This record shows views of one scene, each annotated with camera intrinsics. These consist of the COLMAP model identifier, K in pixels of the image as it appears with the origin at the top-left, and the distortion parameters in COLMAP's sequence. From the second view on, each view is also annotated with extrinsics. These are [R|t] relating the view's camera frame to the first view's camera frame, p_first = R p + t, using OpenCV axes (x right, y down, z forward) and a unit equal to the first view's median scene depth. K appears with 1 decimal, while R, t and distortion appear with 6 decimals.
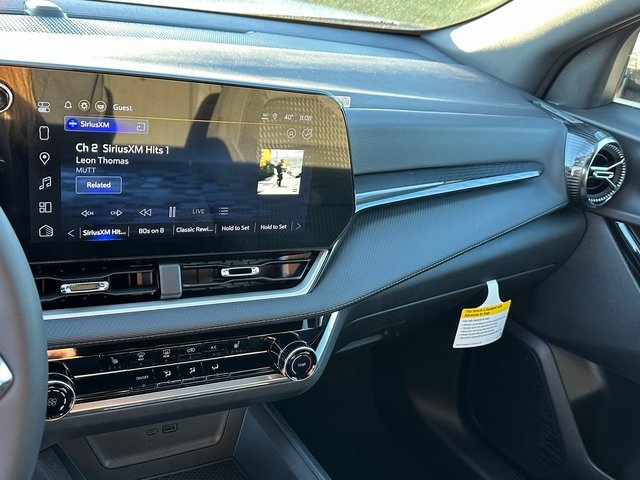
lens RADIAL K [[646.9, 0, 314.9], [0, 646.9, 250.0], [0, 0, 1]] dist [0.152068, -0.330622]
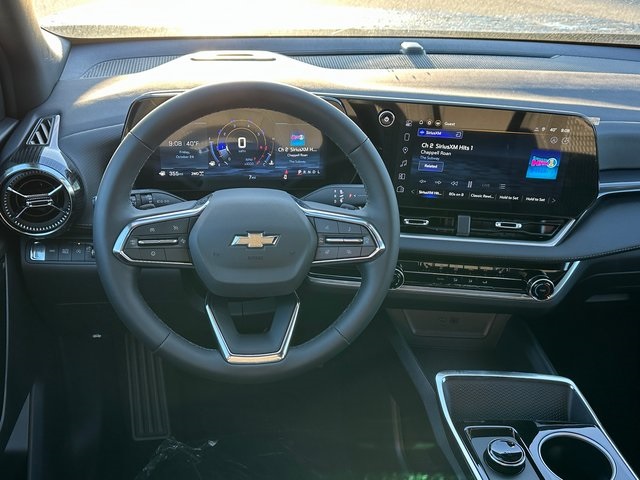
lens RADIAL K [[646.9, 0, 314.9], [0, 646.9, 250.0], [0, 0, 1]] dist [0.152068, -0.330622]
pose [[0.880089, 0.129935, -0.456684, 0.204525], [-0.114679, 0.991521, 0.061106, 0.048876], [0.460752, -0.001407, 0.887528, -0.634433]]
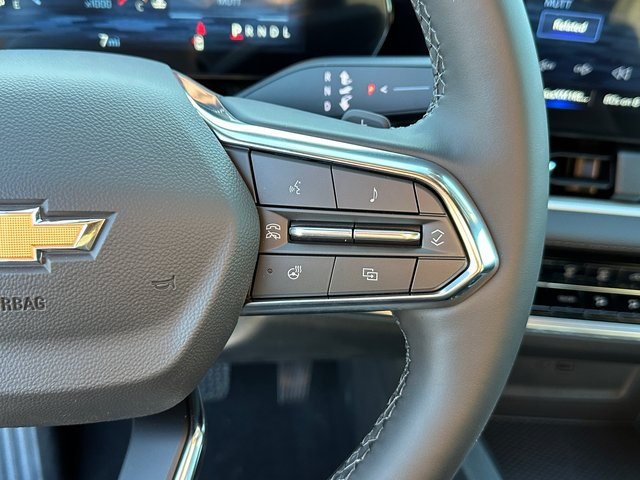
lens RADIAL K [[646.9, 0, 314.9], [0, 646.9, 250.0], [0, 0, 1]] dist [0.152068, -0.330622]
pose [[0.880667, 0.185234, -0.436021, -0.187597], [-0.129887, 0.979530, 0.153789, 0.057419], [0.455582, -0.078804, 0.886699, 0.187981]]
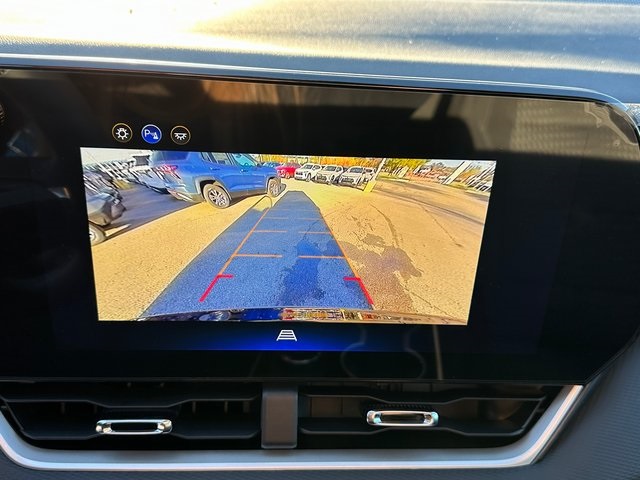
lens RADIAL K [[646.9, 0, 314.9], [0, 646.9, 250.0], [0, 0, 1]] dist [0.152068, -0.330622]
pose [[0.920435, 0.095569, -0.379033, 0.013839], [-0.071967, 0.994508, 0.075991, -0.143764], [0.384214, -0.042667, 0.922258, 0.453789]]
